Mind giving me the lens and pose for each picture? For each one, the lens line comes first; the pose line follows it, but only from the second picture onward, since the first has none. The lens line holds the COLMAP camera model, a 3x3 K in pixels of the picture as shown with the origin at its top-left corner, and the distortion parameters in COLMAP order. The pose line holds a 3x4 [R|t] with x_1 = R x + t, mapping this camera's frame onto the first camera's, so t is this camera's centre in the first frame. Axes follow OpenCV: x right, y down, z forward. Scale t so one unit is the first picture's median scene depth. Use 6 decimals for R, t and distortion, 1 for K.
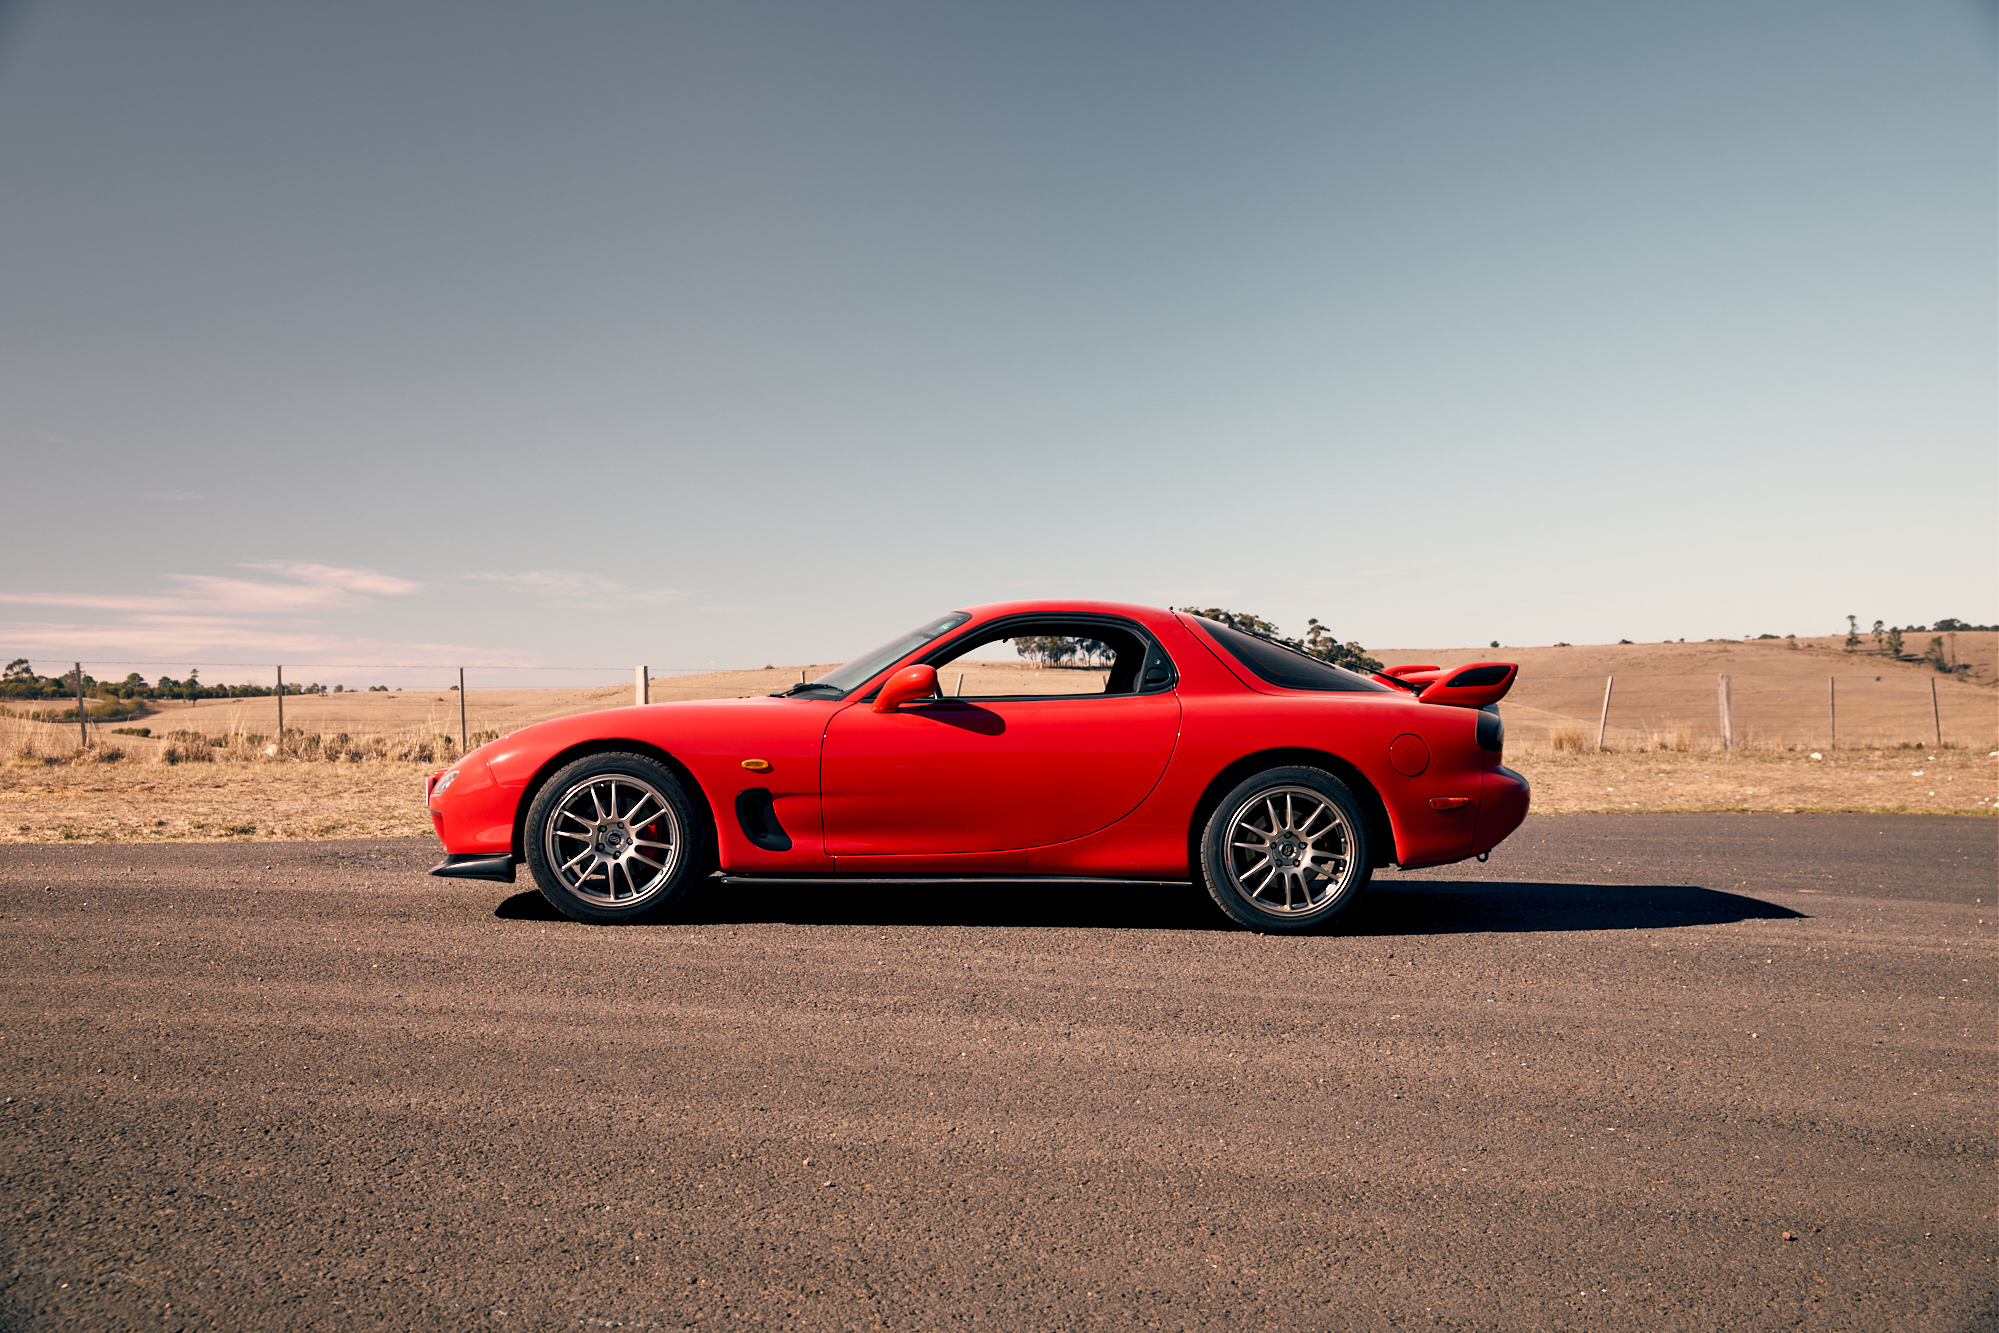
lens RADIAL K [[2098.2, 0, 999.5], [0, 2098.2, 666.5], [0, 0, 1]] dist [0.060121, 0.013700]
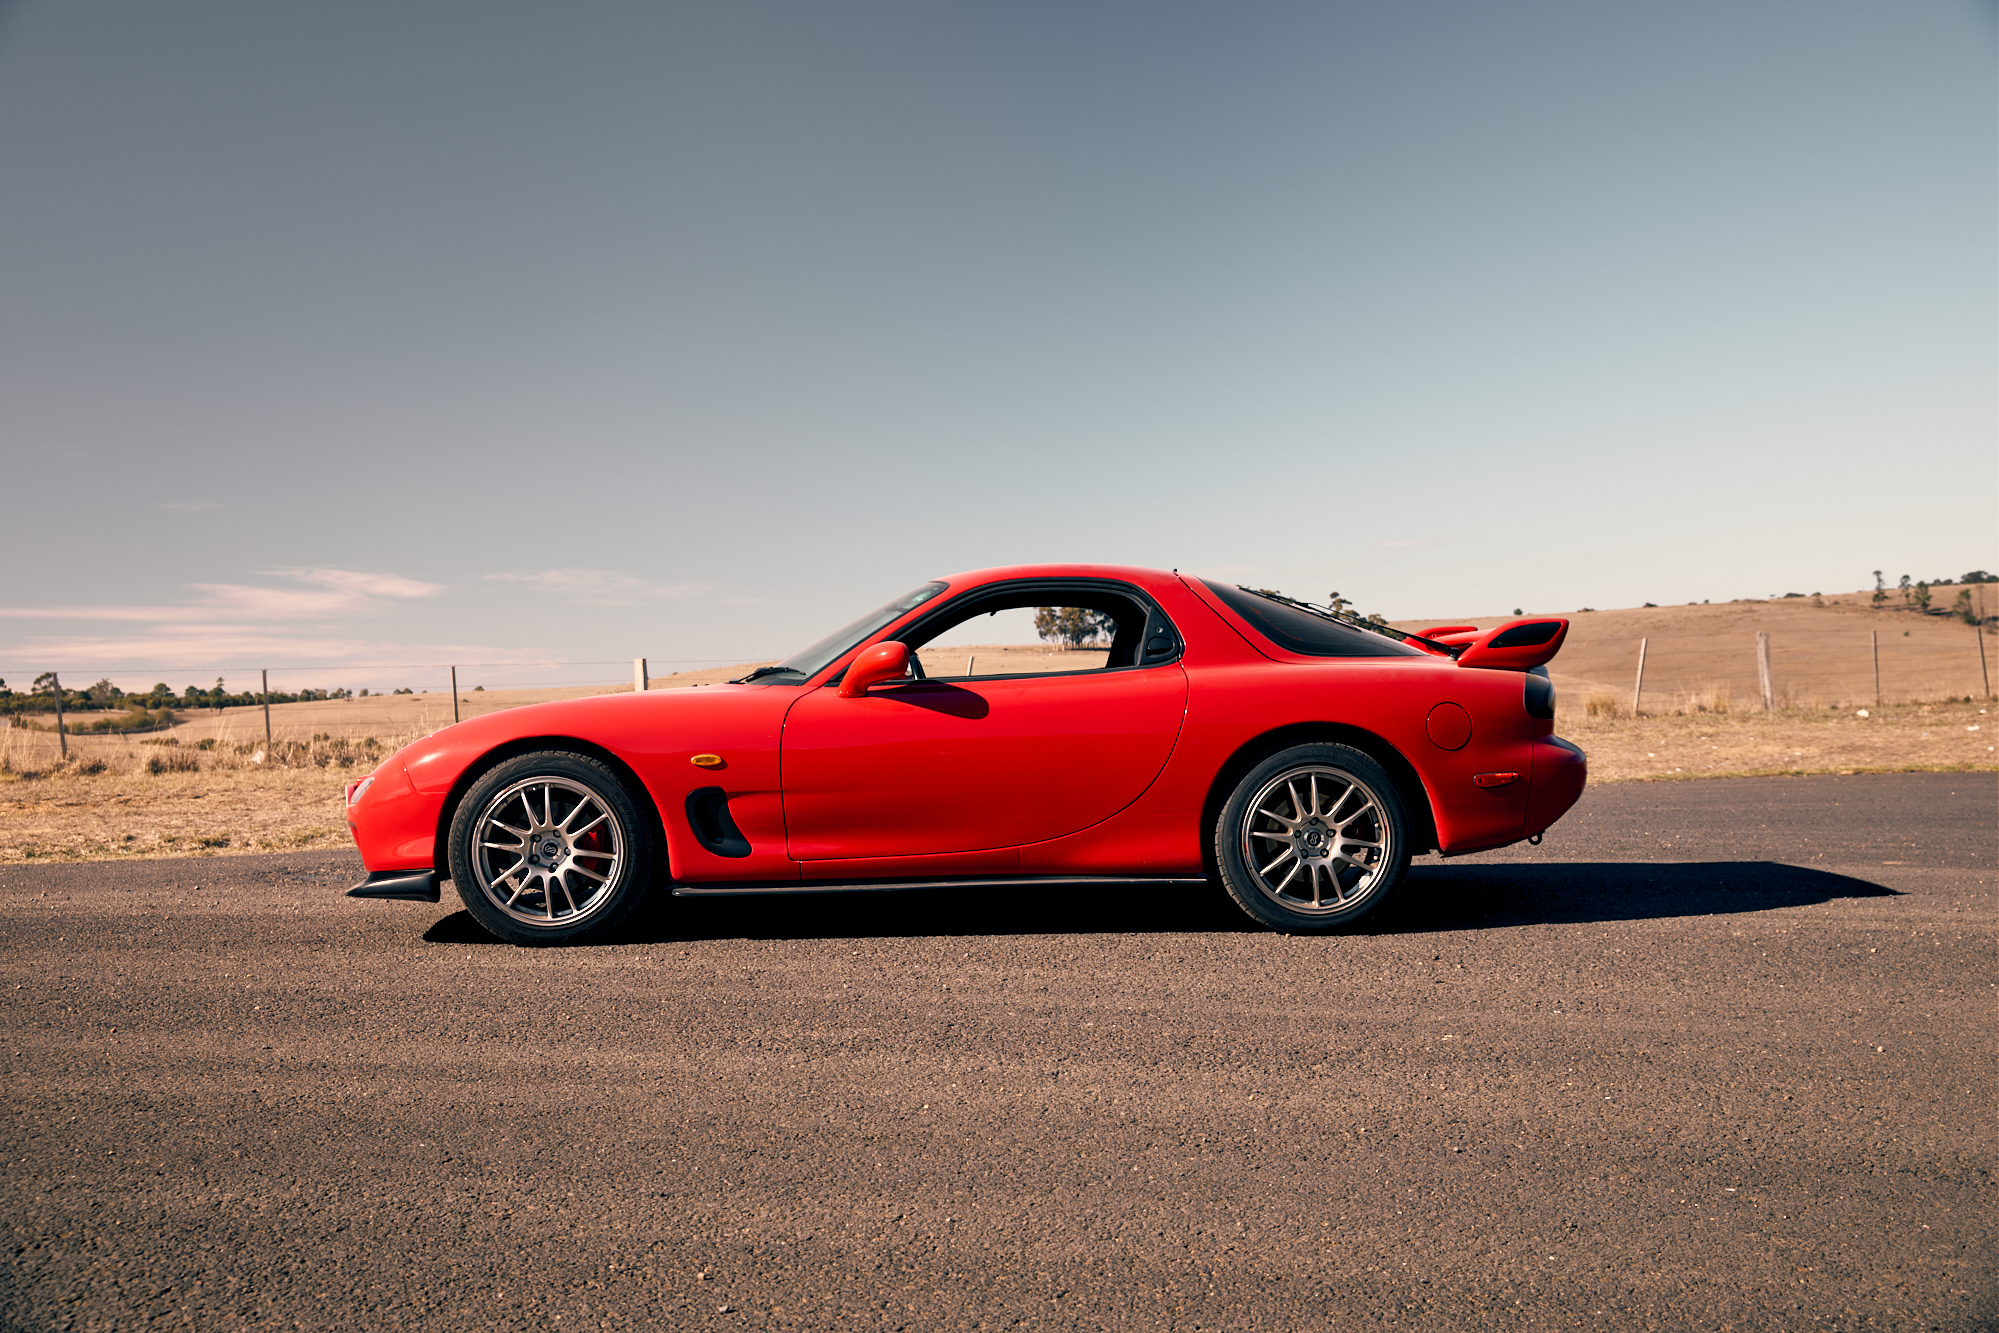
lens RADIAL K [[1997.8, 0, 992.8], [0, 1997.8, 673.8], [0, 0, 1]] dist [0.025905, 0.028732]
pose [[0.999251, -0.031819, -0.022011, 0.023249], [0.032034, 0.999442, 0.009479, 0.006085], [0.021697, -0.010177, 0.999713, 0.159965]]
